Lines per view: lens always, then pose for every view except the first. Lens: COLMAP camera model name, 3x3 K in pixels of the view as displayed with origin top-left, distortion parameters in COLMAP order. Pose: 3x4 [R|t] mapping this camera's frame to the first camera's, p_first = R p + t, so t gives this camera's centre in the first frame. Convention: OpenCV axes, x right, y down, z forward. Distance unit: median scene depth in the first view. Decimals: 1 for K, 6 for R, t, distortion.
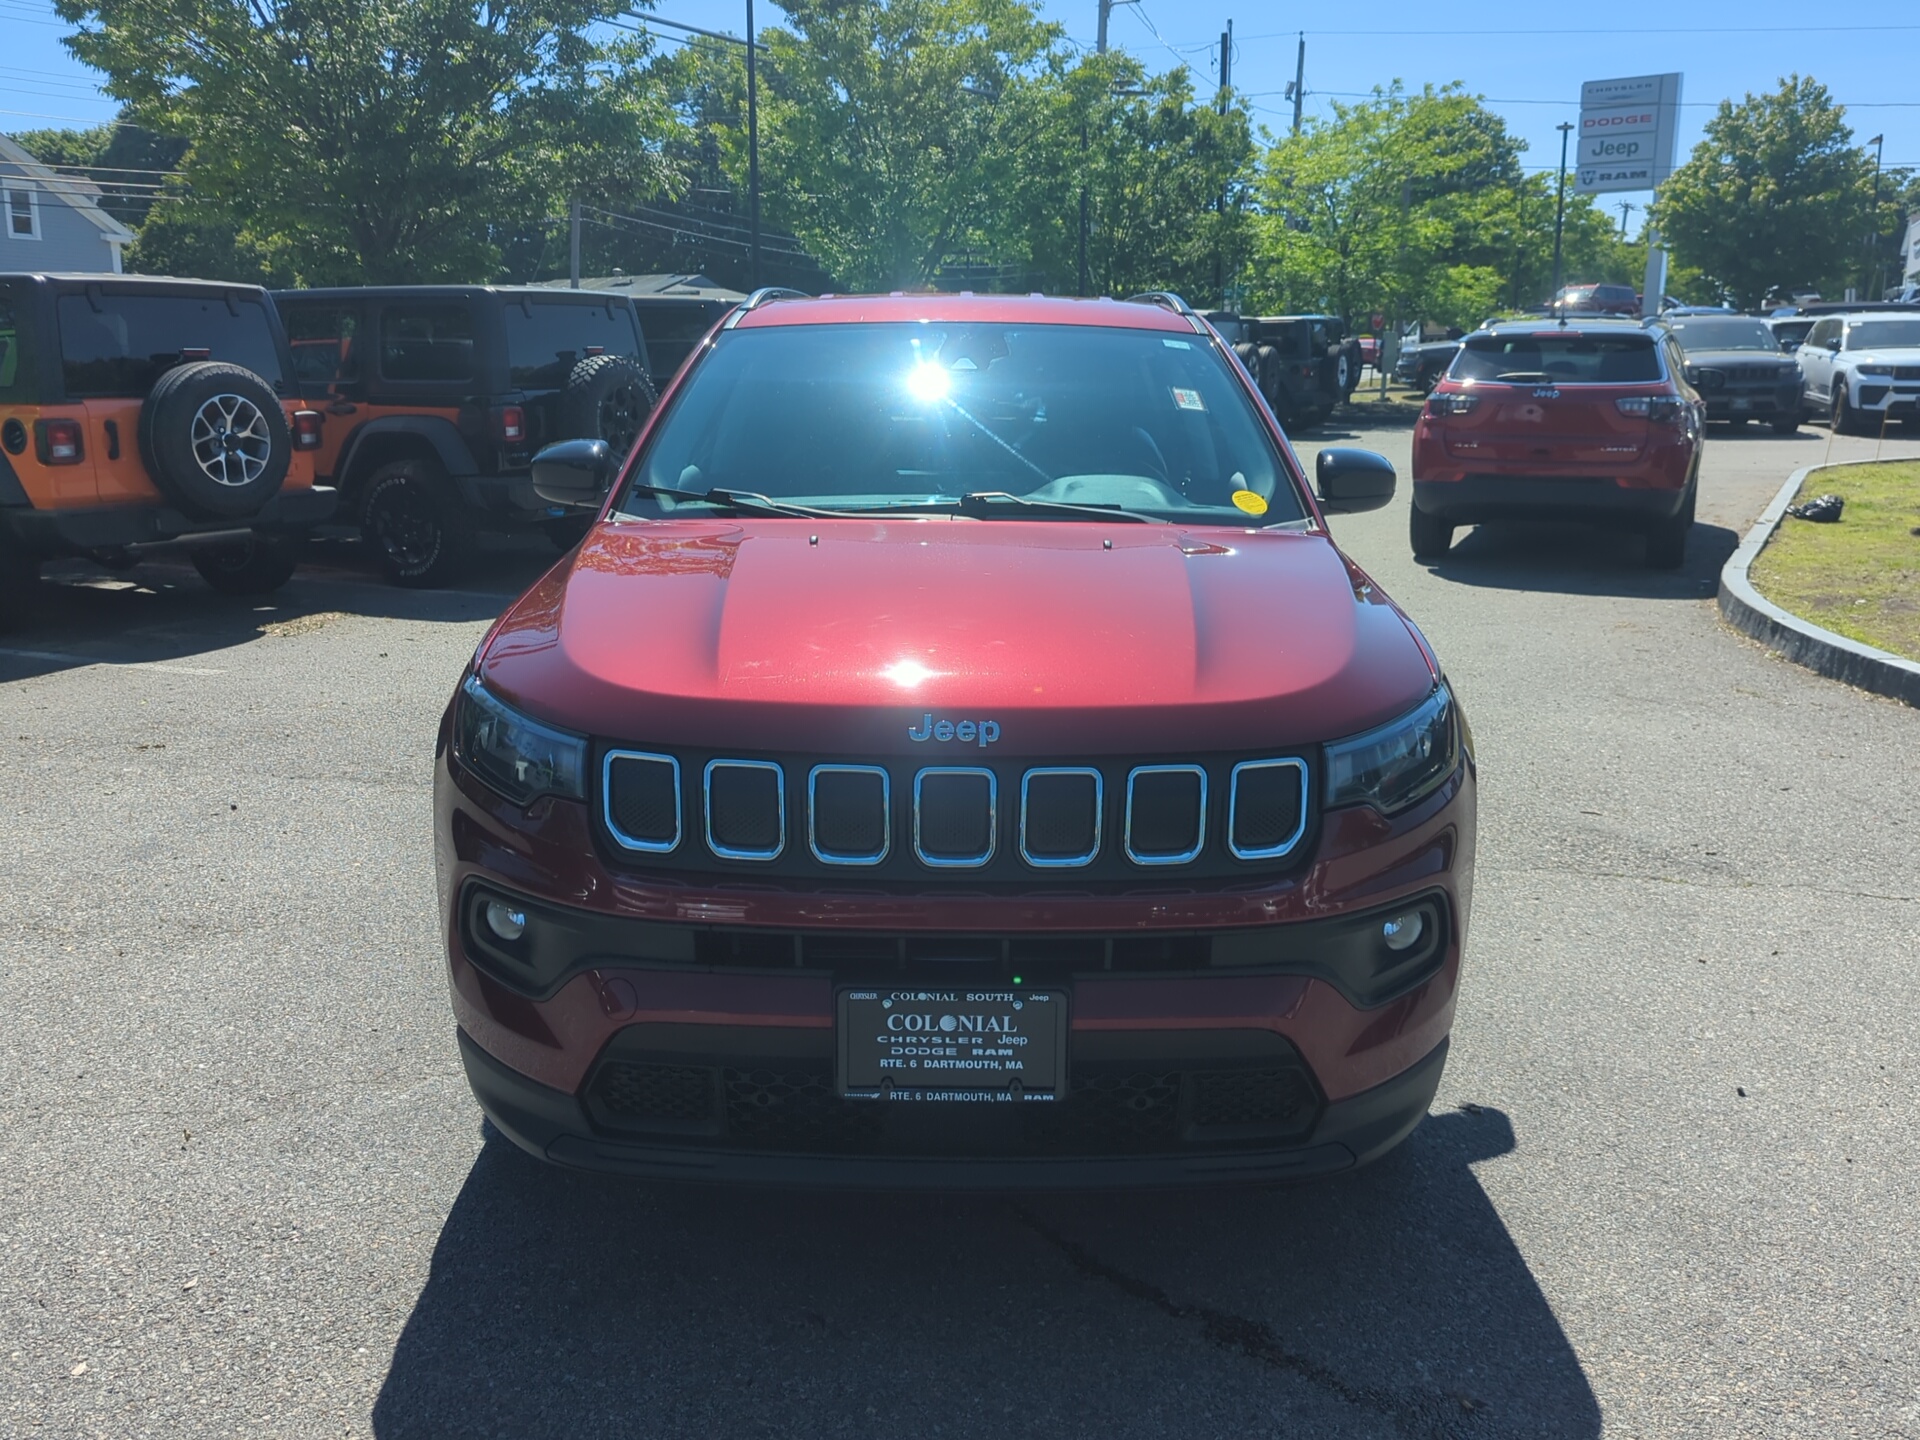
lens RADIAL K [[1562.3, 0, 946.4], [0, 1562.3, 721.6], [0, 0, 1]] dist [0.062047, -0.066752]
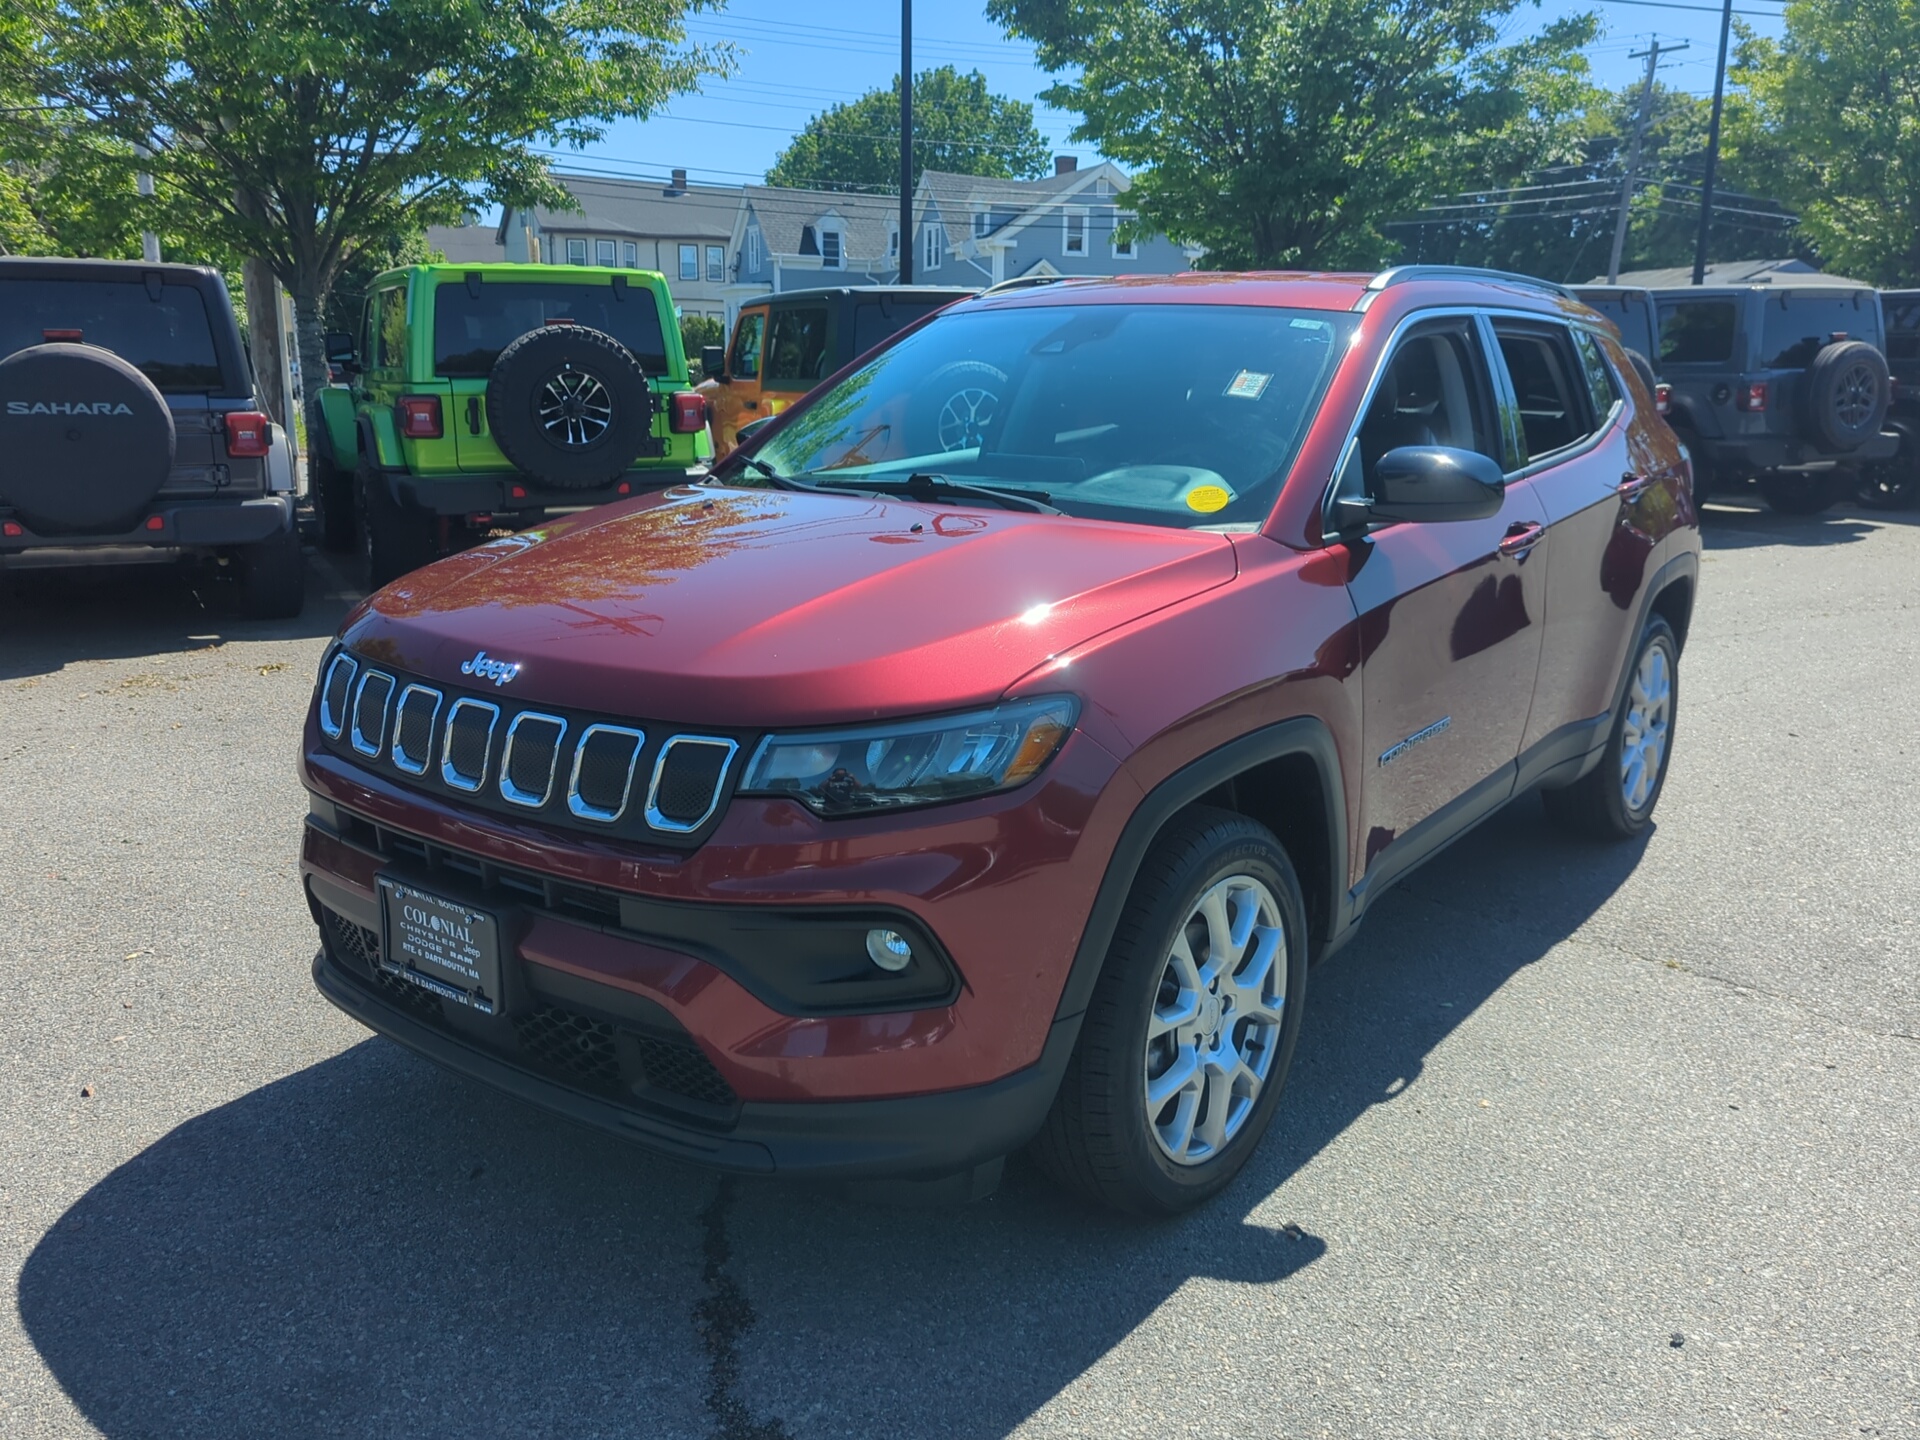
lens RADIAL K [[1562.3, 0, 967.7], [0, 1562.3, 714.2], [0, 0, 1]] dist [0.062047, -0.066752]
pose [[0.795529, 0.133237, -0.591085, 0.960950], [-0.135616, 0.989928, 0.040617, -0.056910], [0.590544, 0.047849, 0.805586, 0.296648]]
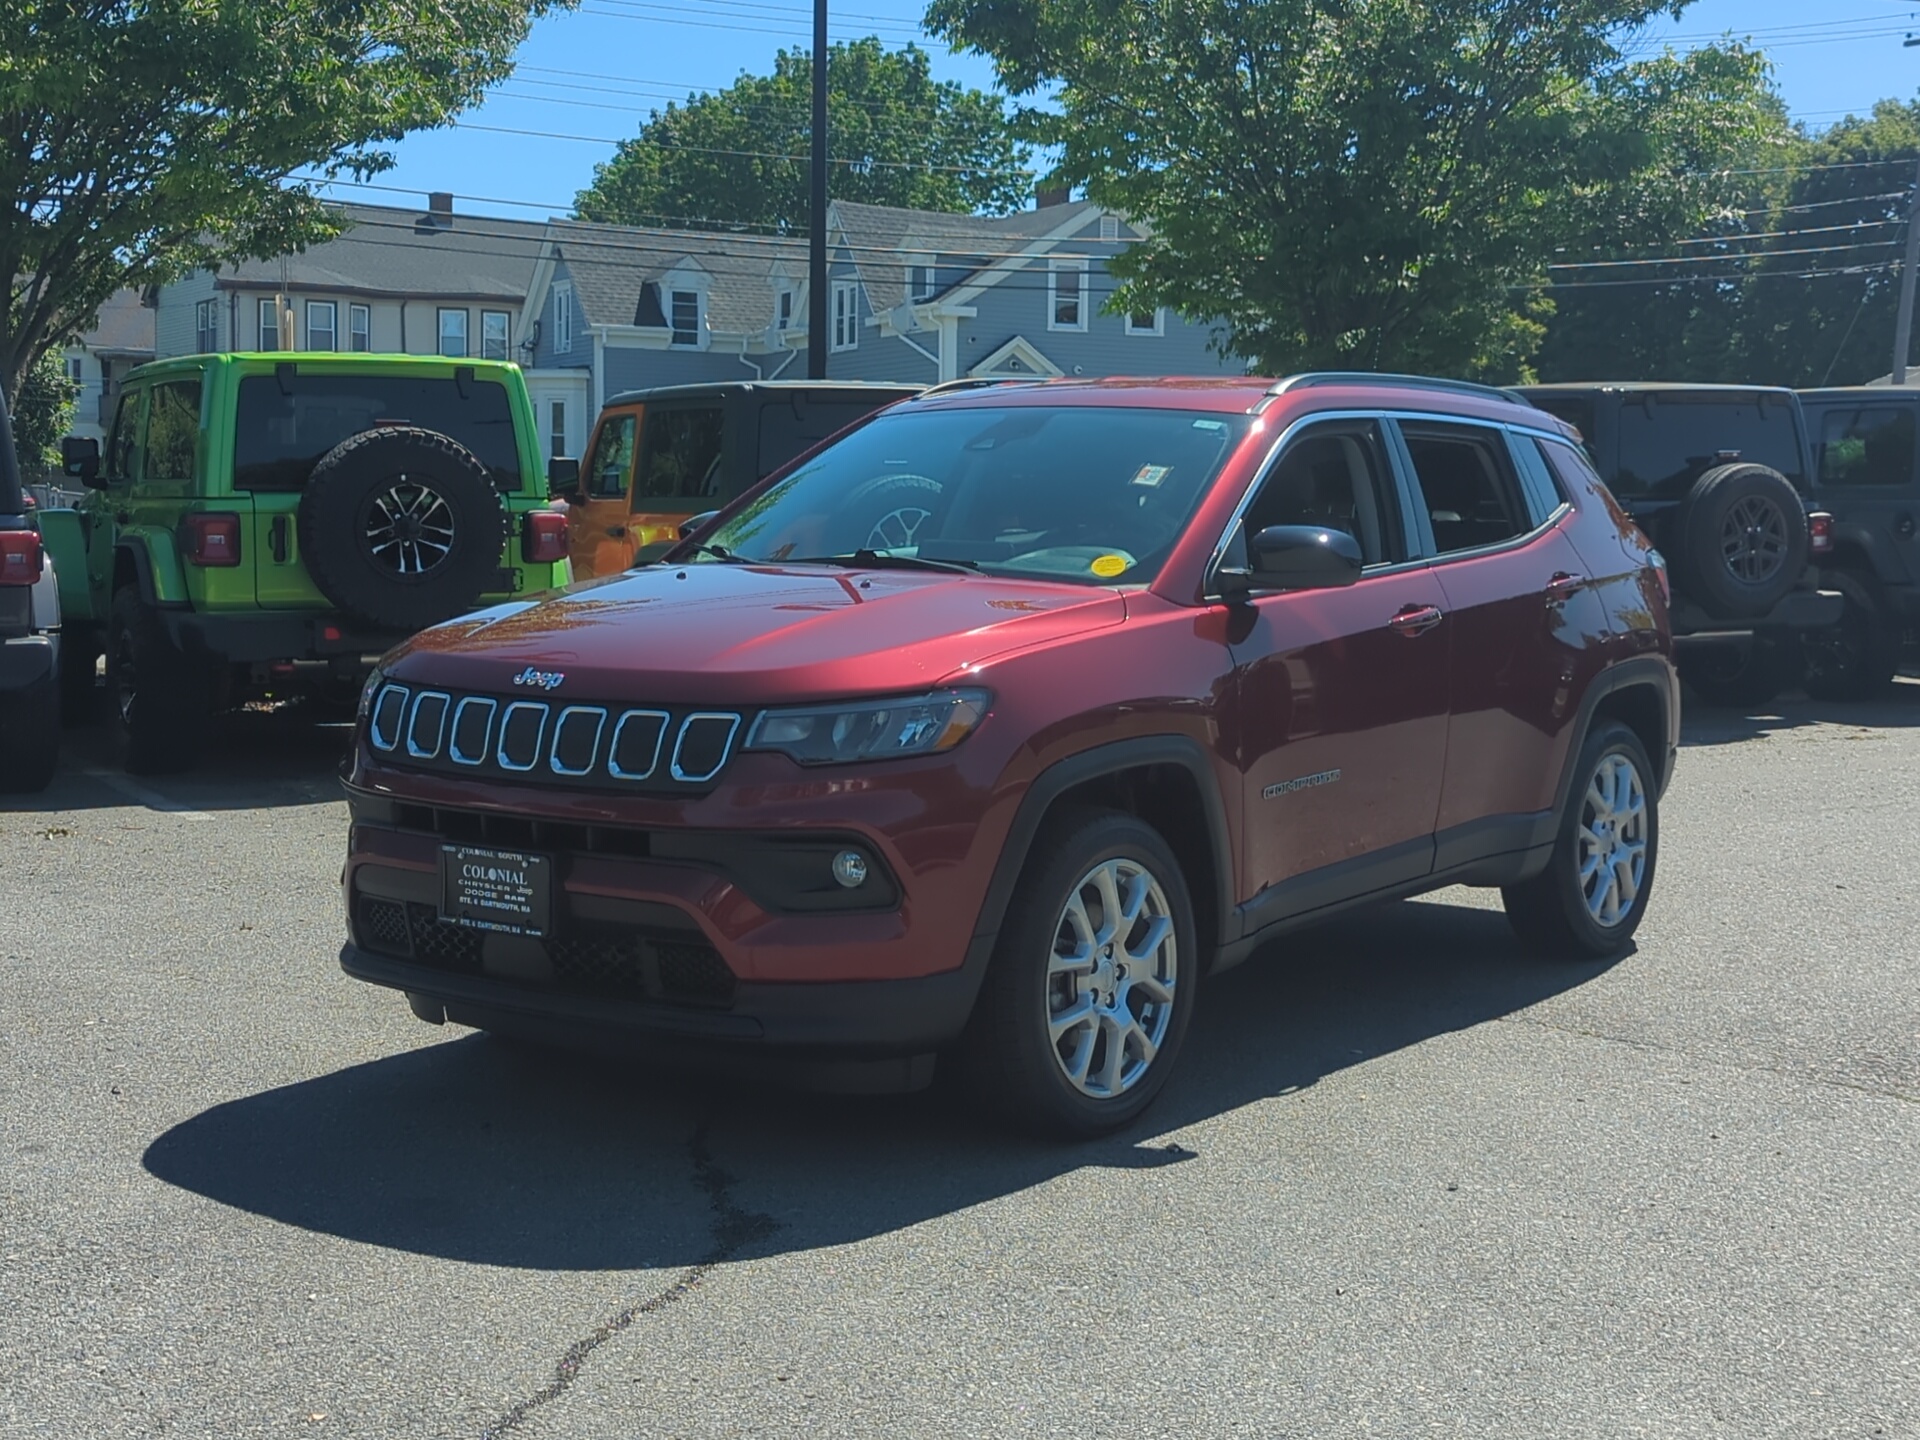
lens RADIAL K [[2730.9, 0, 956.0], [0, 2730.9, 718.9], [0, 0, 1]] dist [0.073908, 0.000000]
pose [[0.807994, 0.050978, -0.586981, 1.835682], [-0.135621, 0.985590, -0.101089, 0.247975], [0.573369, 0.161286, 0.803265, -0.826511]]
